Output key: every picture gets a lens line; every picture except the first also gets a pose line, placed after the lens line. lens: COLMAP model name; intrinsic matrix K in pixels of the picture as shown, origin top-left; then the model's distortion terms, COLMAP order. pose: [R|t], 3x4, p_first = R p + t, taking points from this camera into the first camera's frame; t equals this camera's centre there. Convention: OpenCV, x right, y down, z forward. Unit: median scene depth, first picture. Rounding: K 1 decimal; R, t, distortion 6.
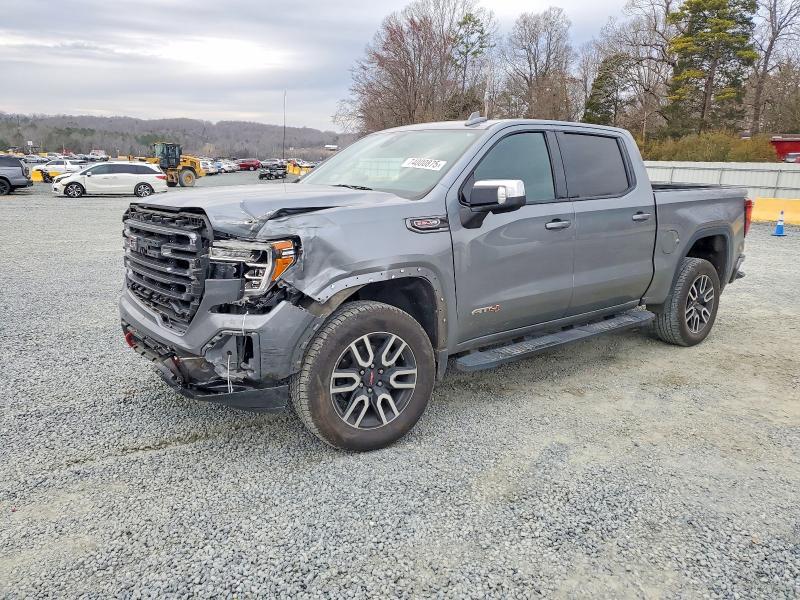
lens RADIAL K [[642.8, 0, 399.9], [0, 642.8, 299.5], [0, 0, 1]] dist [0.009080, 0.005875]
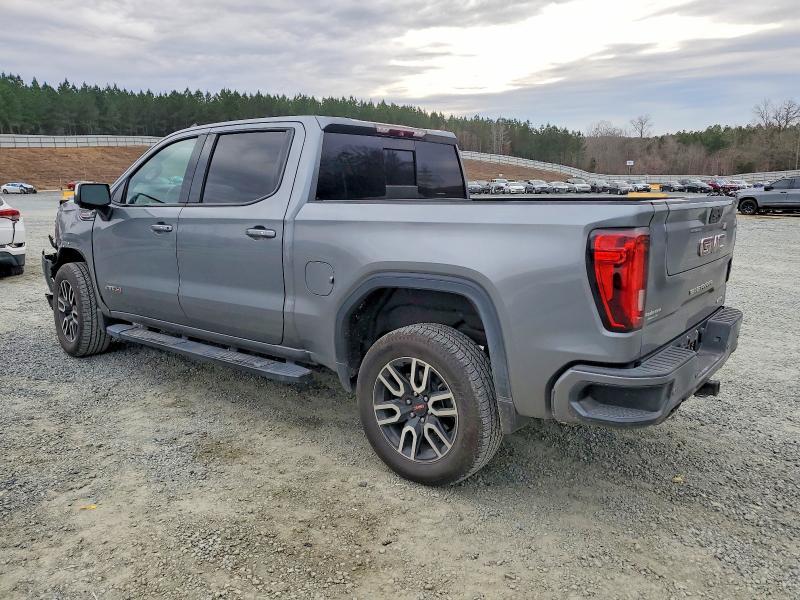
lens RADIAL K [[642.8, 0, 399.9], [0, 642.8, 299.5], [0, 0, 1]] dist [0.009080, 0.005875]
pose [[0.187486, 0.147061, -0.971196, 1.156212], [-0.205457, 0.972730, 0.107631, -0.166206], [0.960540, 0.179359, 0.212588, 1.008263]]
